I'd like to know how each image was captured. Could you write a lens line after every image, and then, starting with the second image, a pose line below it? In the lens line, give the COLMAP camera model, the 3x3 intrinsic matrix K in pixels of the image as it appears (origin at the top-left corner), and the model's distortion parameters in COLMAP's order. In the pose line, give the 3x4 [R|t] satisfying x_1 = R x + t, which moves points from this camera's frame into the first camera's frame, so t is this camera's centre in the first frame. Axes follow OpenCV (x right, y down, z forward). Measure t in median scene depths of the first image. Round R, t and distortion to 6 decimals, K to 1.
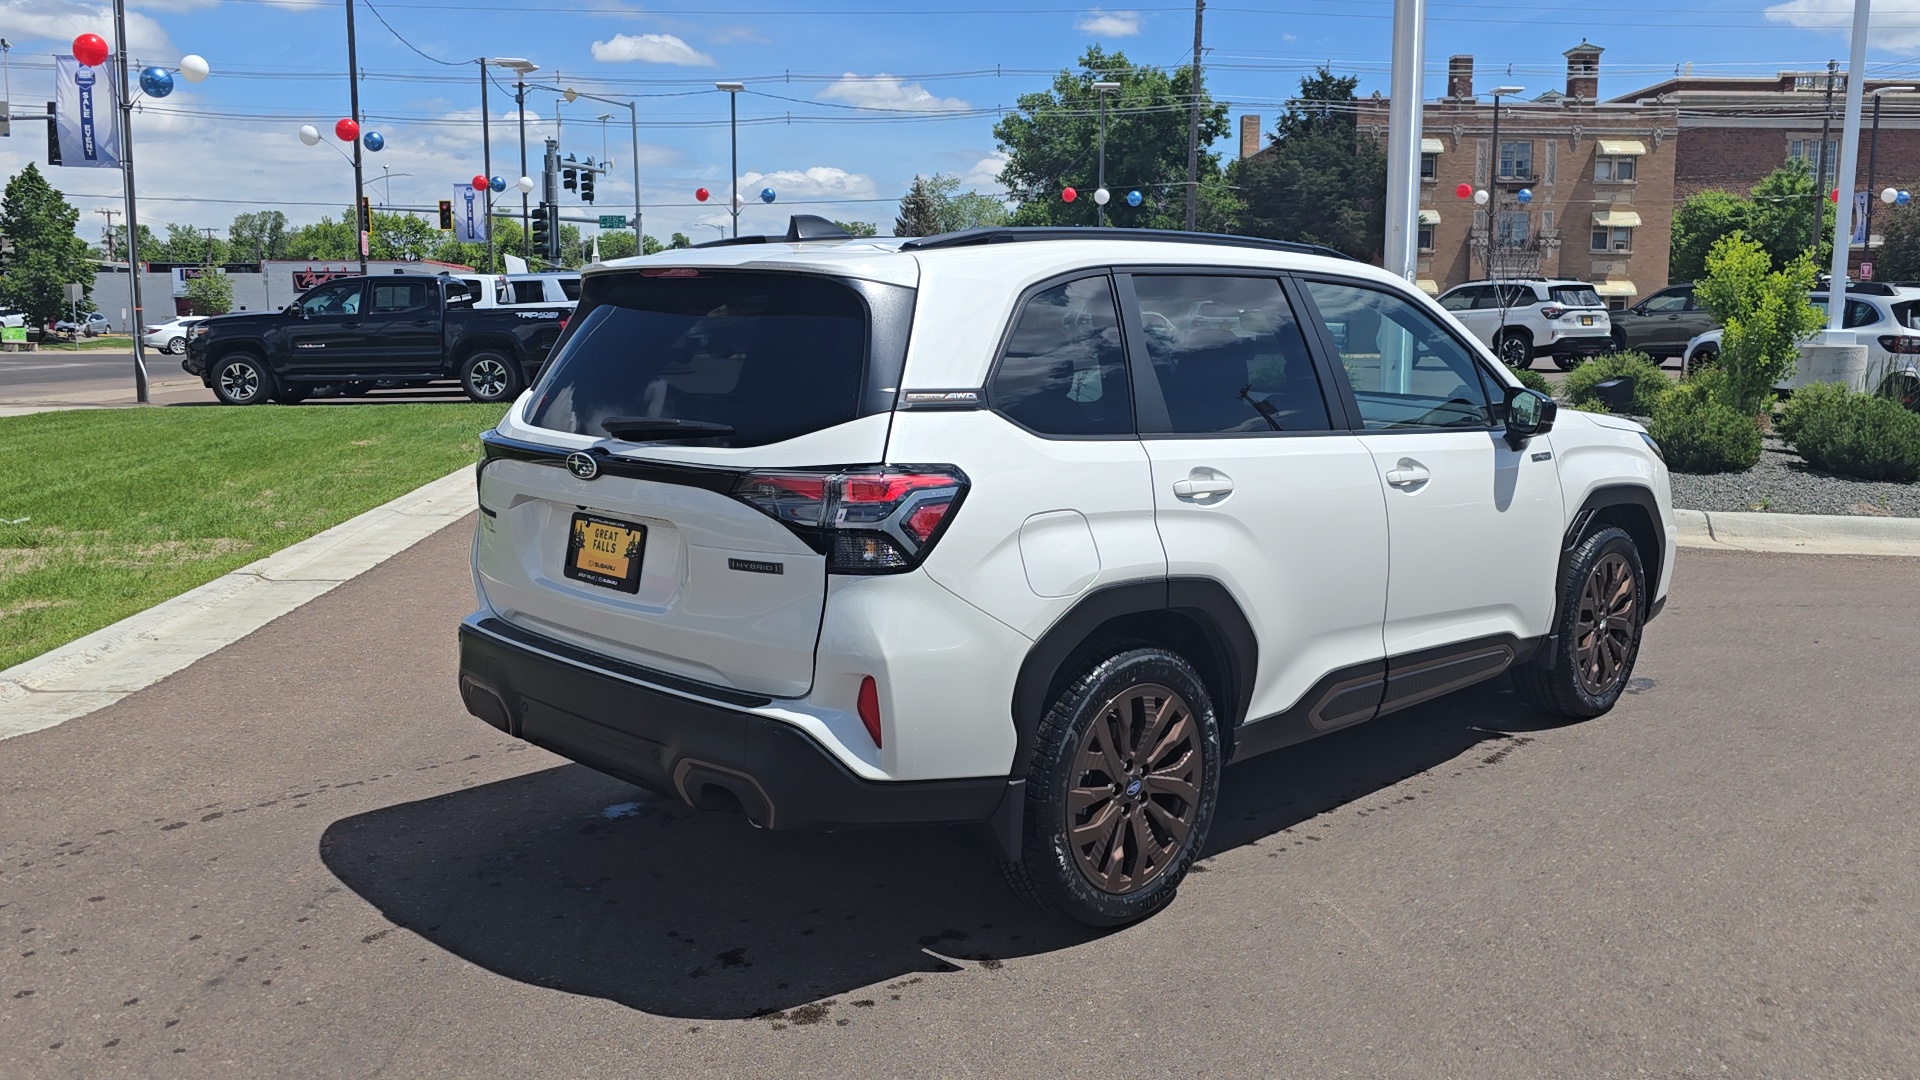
lens RADIAL K [[1590.8, 0, 979.5], [0, 1590.8, 525.6], [0, 0, 1]] dist [0.006251, -0.005532]
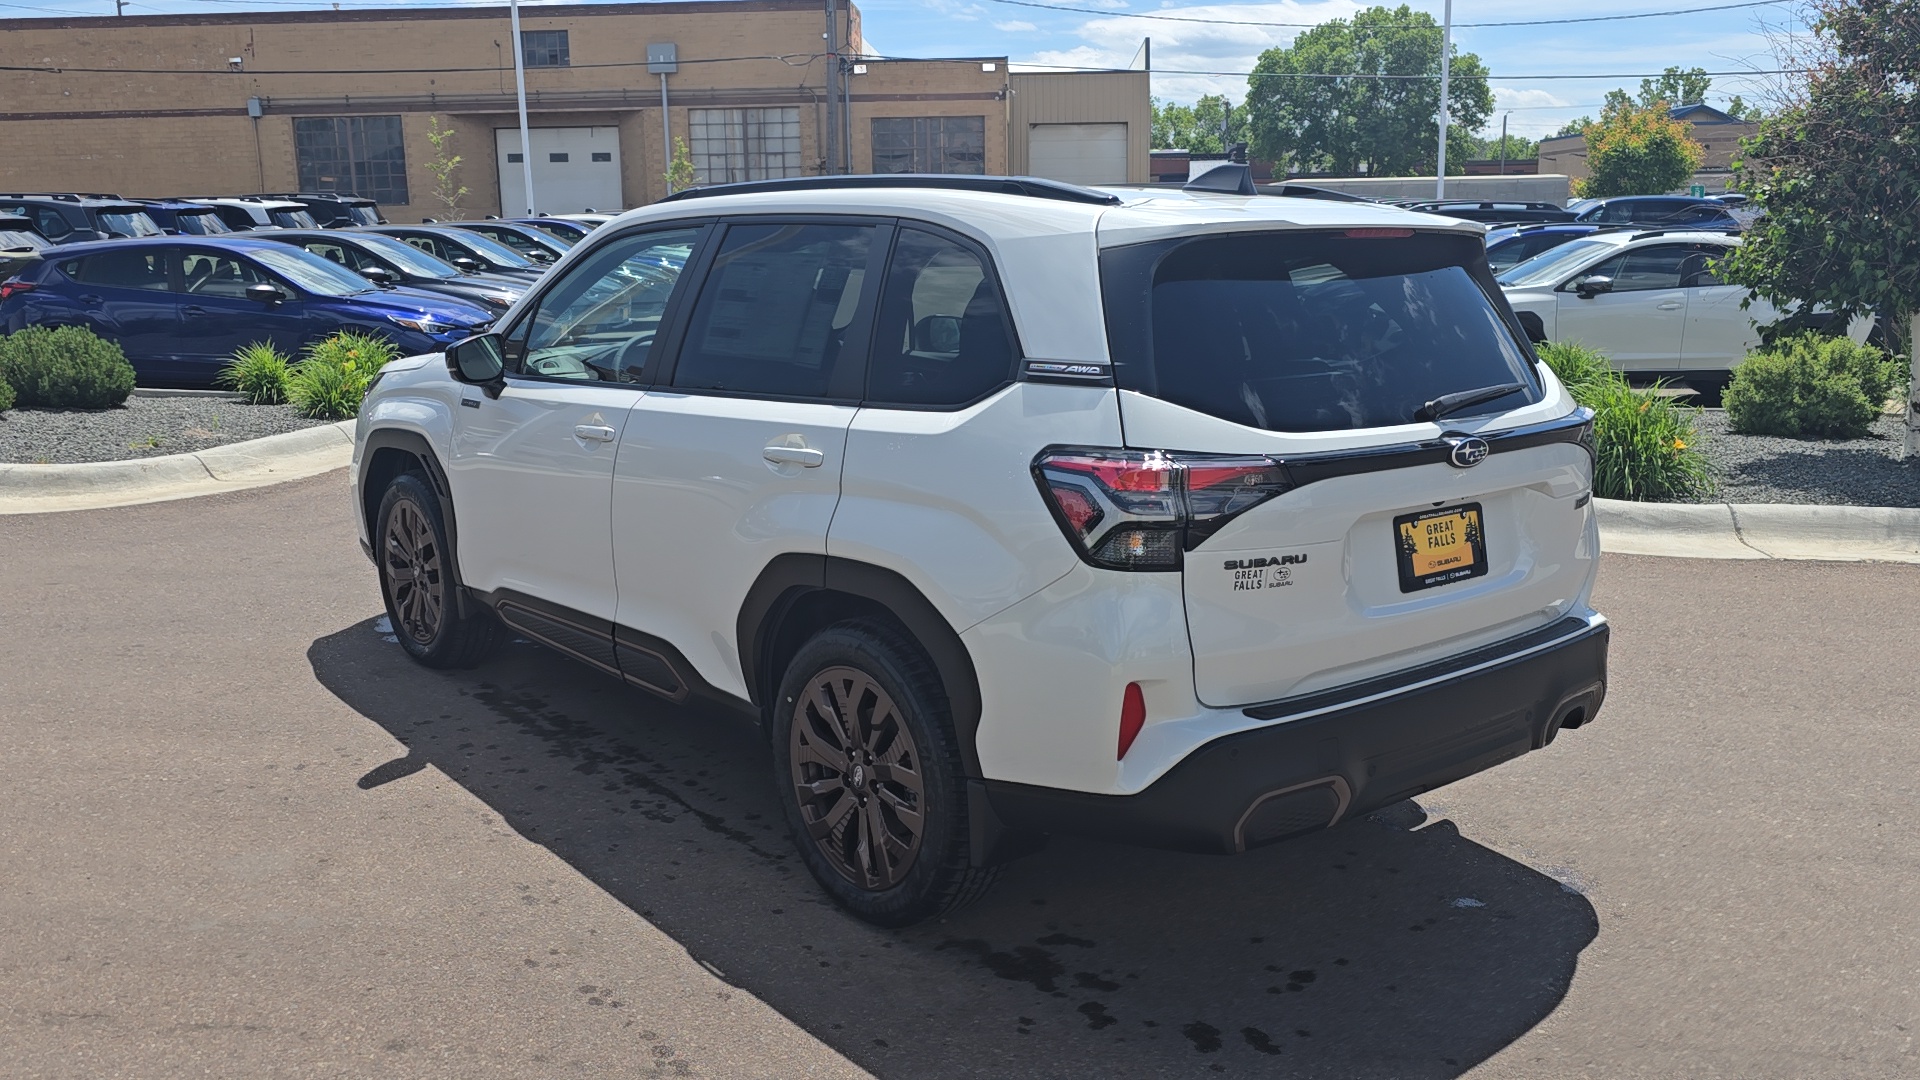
lens RADIAL K [[1590.8, 0, 972.5], [0, 1590.8, 519.7], [0, 0, 1]] dist [0.006251, -0.005532]
pose [[0.092722, -0.187826, 0.977816, -0.844697], [0.135412, 0.975301, 0.174503, -0.142091], [-0.986441, 0.116228, 0.115866, 0.857883]]
